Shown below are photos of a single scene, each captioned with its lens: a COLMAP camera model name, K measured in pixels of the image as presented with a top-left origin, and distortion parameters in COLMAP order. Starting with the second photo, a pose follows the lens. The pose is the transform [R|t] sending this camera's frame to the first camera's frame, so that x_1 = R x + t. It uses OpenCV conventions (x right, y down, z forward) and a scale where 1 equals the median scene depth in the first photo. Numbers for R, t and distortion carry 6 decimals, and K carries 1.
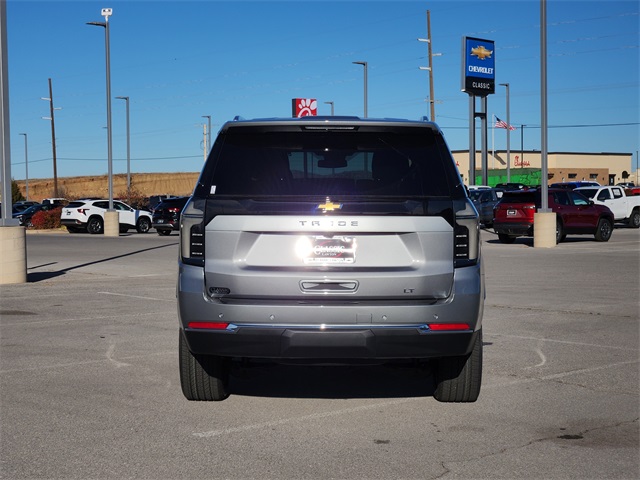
lens RADIAL K [[1189.2, 0, 319.5], [0, 1189.2, 233.7], [0, 0, 1]] dist [0.058379, 0.000000]
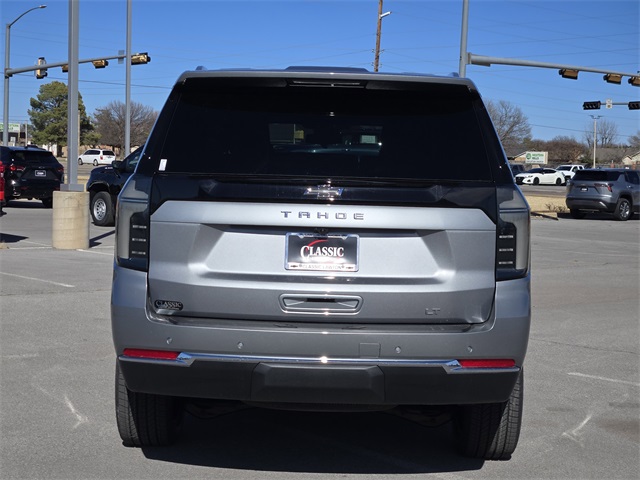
lens RADIAL K [[1189.2, 0, 318.1], [0, 1189.2, 238.9], [0, 0, 1]] dist [0.058379, 0.000000]
pose [[0.999718, 0.021848, 0.009279, -0.001232], [-0.022019, 0.999581, 0.018776, -0.007778], [-0.008865, -0.018975, 0.999781, 0.279186]]
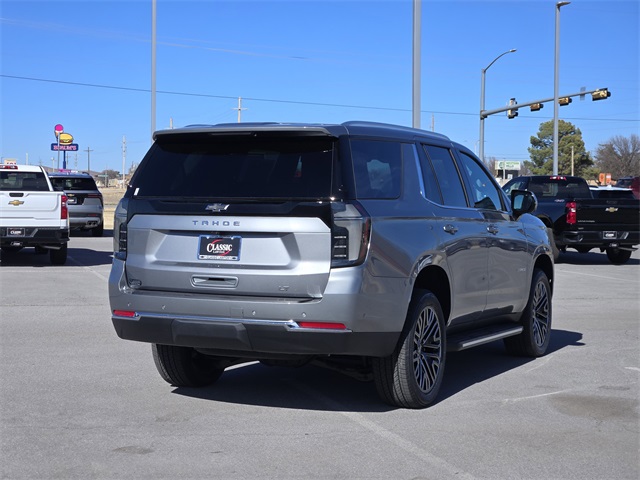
lens RADIAL K [[1189.2, 0, 331.9], [0, 1189.2, 266.3], [0, 0, 1]] dist [0.058379, 0.000000]
pose [[0.912246, 0.028889, -0.408623, 0.528189], [-0.022021, 0.999526, 0.021505, 0.004890], [0.409051, -0.010620, 0.912450, 0.067020]]
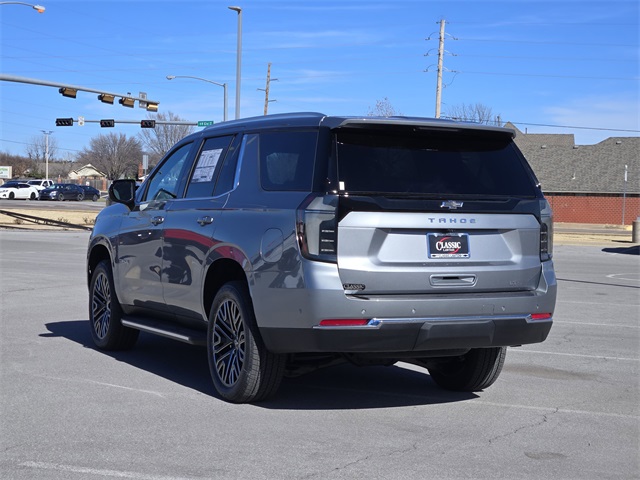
lens RADIAL K [[1189.2, 0, 320.5], [0, 1189.2, 242.3], [0, 0, 1]] dist [0.058379, 0.000000]
pose [[0.881040, -0.003021, 0.473032, -0.576108], [0.000939, 0.999989, 0.004638, 0.005555], [-0.473041, -0.003642, 0.881033, 0.131069]]
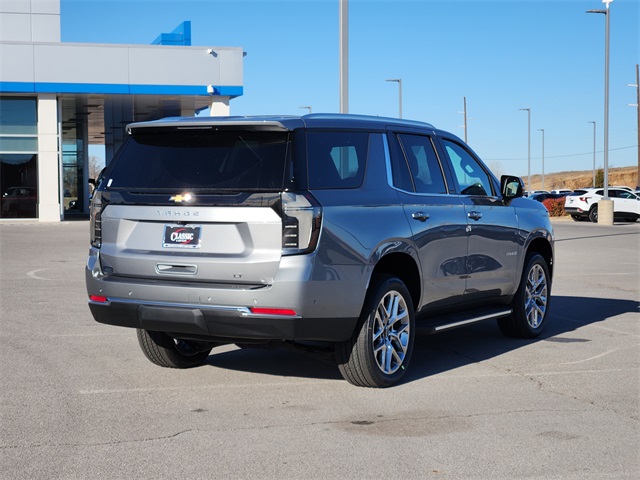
lens RADIAL K [[1189.2, 0, 317.0], [0, 1189.2, 240.6], [0, 0, 1]] dist [0.058379, 0.000000]
pose [[0.872134, 0.024404, -0.488659, 0.657274], [-0.016514, 0.999654, 0.020451, -0.007720], [0.488989, -0.009766, 0.872235, 0.083058]]
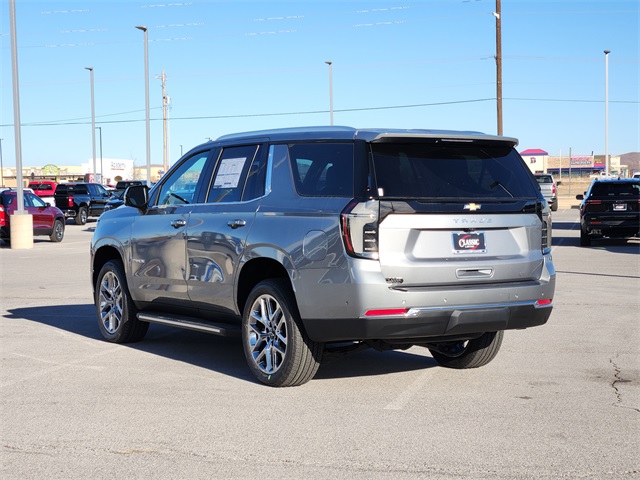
lens RADIAL K [[1189.2, 0, 320.6], [0, 1189.2, 243.2], [0, 0, 1]] dist [0.058379, 0.000000]
pose [[0.828084, -0.024300, 0.560077, -0.771801], [0.019855, 0.999705, 0.014018, -0.005526], [-0.560252, -0.000488, 0.828322, 0.093972]]
